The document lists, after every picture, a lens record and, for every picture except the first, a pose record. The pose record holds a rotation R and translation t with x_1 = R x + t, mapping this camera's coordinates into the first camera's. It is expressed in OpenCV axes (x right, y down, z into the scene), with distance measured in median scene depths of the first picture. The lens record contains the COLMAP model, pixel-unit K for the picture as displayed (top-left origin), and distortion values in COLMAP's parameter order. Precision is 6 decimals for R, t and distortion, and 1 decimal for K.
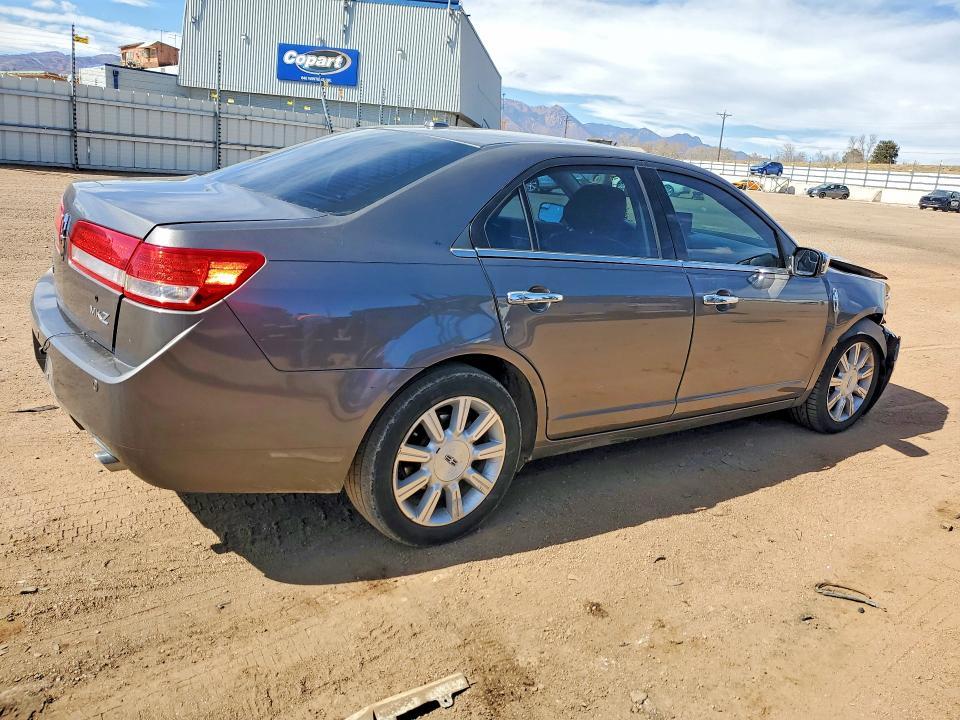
lens RADIAL K [[716.5, 0, 480.0], [0, 716.5, 360.0], [0, 0, 1]] dist [-0.001062, -0.000595]
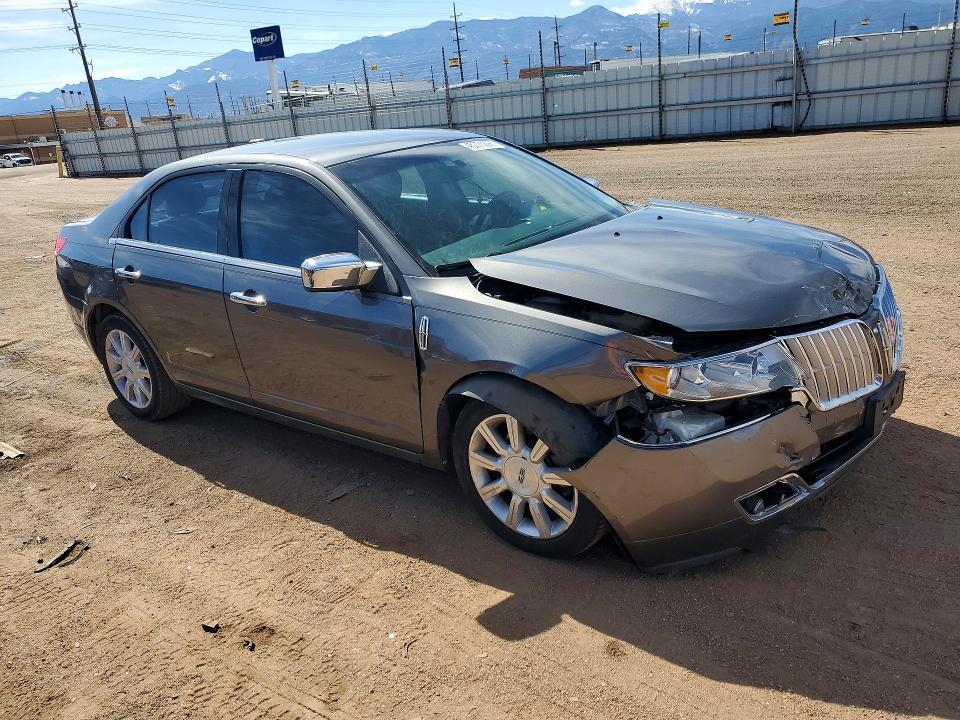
lens RADIAL K [[716.5, 0, 480.0], [0, 716.5, 360.0], [0, 0, 1]] dist [-0.001062, -0.000595]
pose [[0.241274, 0.202148, -0.949170, 0.132447], [-0.149178, 0.974165, 0.169551, -0.016836], [0.958923, 0.100687, 0.265197, 0.106424]]
